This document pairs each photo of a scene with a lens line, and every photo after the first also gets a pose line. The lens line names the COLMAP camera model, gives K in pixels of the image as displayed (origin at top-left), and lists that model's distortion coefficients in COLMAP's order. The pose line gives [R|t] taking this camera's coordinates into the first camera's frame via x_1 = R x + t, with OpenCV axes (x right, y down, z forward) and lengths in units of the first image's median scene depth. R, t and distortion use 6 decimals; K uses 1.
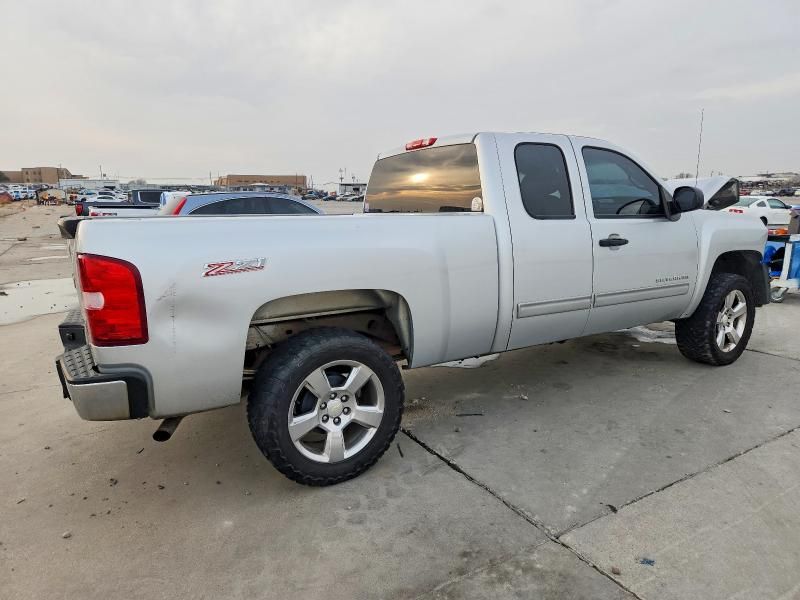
lens RADIAL K [[555.4, 0, 400.0], [0, 555.4, 300.0], [0, 0, 1]] dist [0.073366, -0.066755]
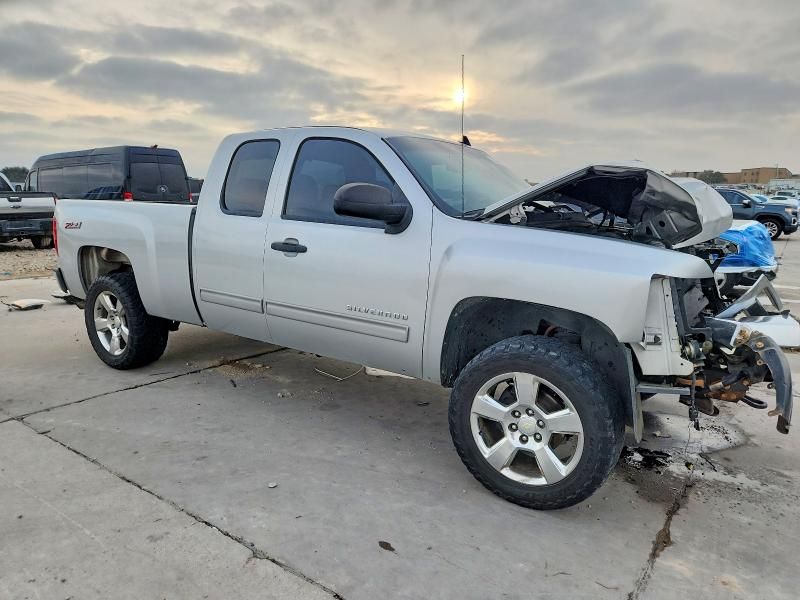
lens RADIAL K [[548.7, 0, 400.0], [0, 548.7, 300.0], [0, 0, 1]] dist [0.052700, -0.059151]
pose [[0.394674, 0.185891, -0.899820, 1.245707], [-0.182996, 0.975604, 0.121282, -0.159846], [0.900414, 0.116797, 0.419063, 0.812900]]
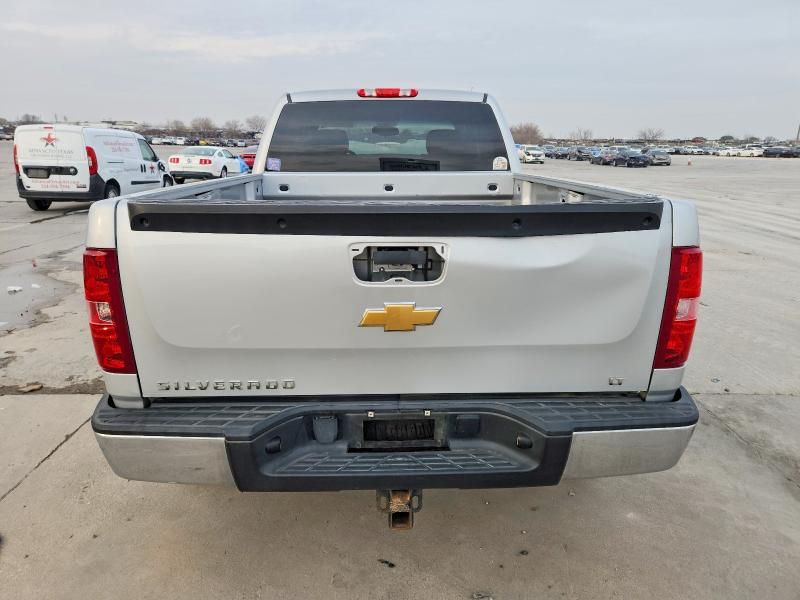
lens RADIAL K [[555.4, 0, 400.0], [0, 555.4, 300.0], [0, 0, 1]] dist [0.073366, -0.066755]
pose [[0.459483, -0.215875, 0.861553, -0.840902], [0.132569, 0.975816, 0.173804, -0.116575], [-0.878237, 0.034355, 0.476990, 0.607019]]
